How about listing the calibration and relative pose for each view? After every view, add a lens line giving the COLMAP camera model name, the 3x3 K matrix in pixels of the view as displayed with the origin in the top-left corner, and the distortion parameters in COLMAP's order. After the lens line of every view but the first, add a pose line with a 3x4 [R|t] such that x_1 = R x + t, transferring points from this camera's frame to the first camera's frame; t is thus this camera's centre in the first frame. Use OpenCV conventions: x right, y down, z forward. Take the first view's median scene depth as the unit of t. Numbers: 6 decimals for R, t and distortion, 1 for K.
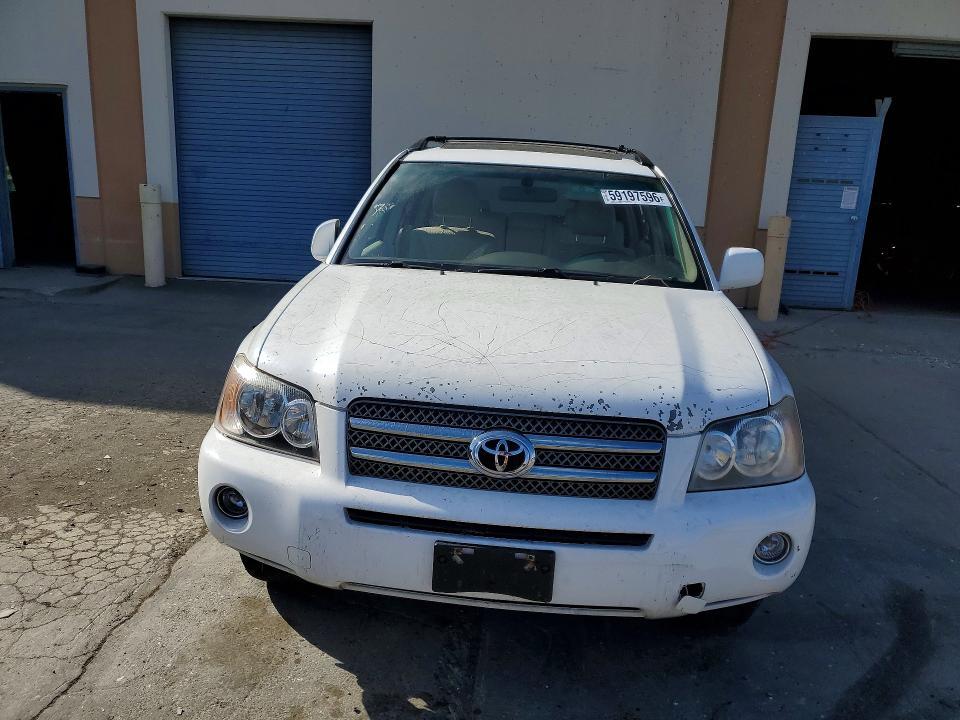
lens RADIAL K [[731.5, 0, 495.6], [0, 731.5, 361.4], [0, 0, 1]] dist [0.009930, 0.000666]
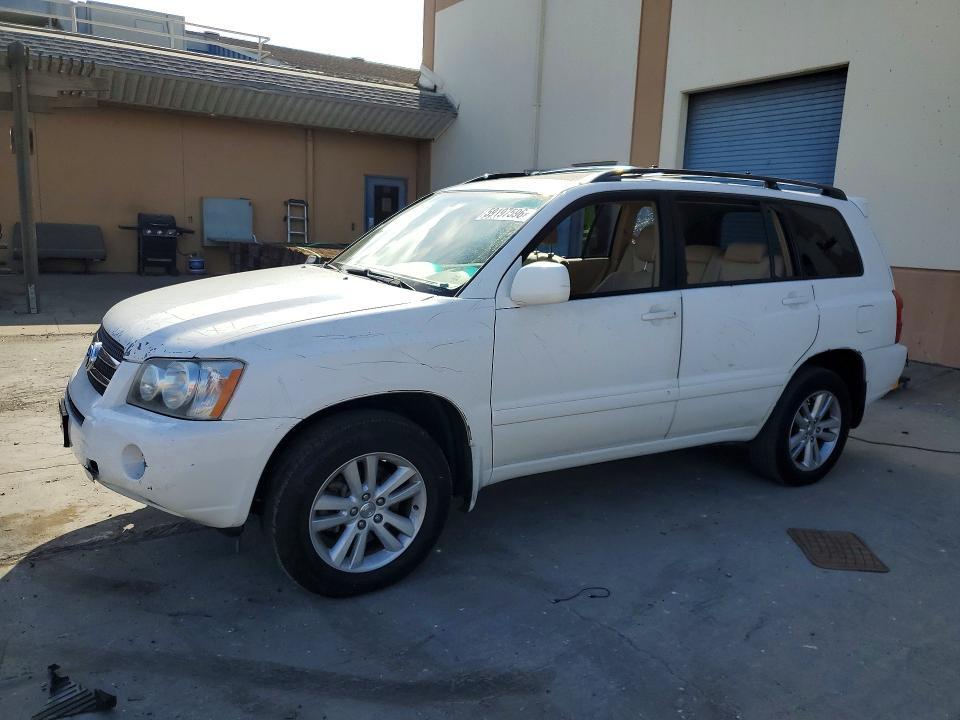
lens RADIAL K [[731.5, 0, 495.6], [0, 731.5, 361.4], [0, 0, 1]] dist [0.009930, 0.000666]
pose [[0.603020, 0.121033, -0.788491, 0.344264], [-0.191766, 0.981433, 0.003991, -0.007200], [0.774334, 0.148799, 0.615033, 0.132372]]
